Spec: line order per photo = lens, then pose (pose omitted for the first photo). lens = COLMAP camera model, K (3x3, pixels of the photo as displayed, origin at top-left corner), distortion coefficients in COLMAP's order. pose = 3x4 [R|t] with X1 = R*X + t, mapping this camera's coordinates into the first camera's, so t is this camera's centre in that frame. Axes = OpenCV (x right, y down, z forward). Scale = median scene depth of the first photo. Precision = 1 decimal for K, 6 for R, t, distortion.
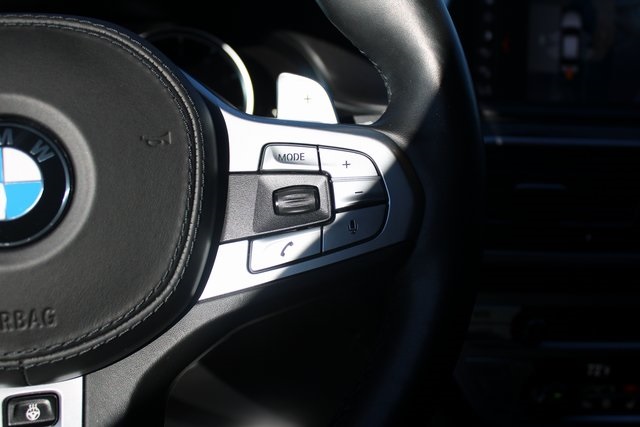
lens RADIAL K [[512.8, 0, 320.2], [0, 512.8, 212.6], [0, 0, 1]] dist [0.000127, 0.003712]
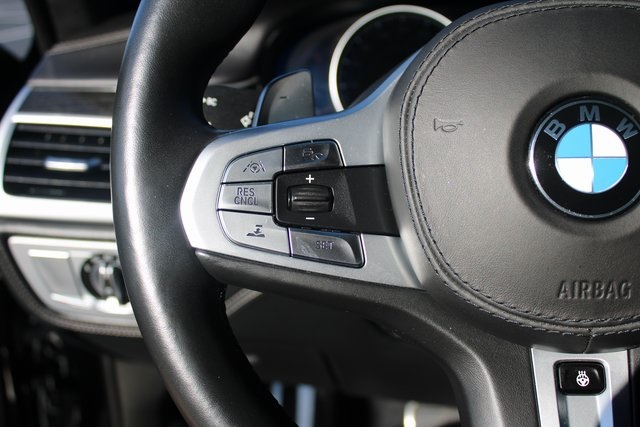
lens RADIAL K [[504.9, 0, 320.1], [0, 504.9, 214.4], [0, 0, 1]] dist [-0.004775, 0.001287]
pose [[0.985232, 0.071243, -0.155698, -0.984403], [-0.069472, 0.997443, 0.016794, 0.078230], [0.156496, -0.005730, 0.987662, -0.098044]]
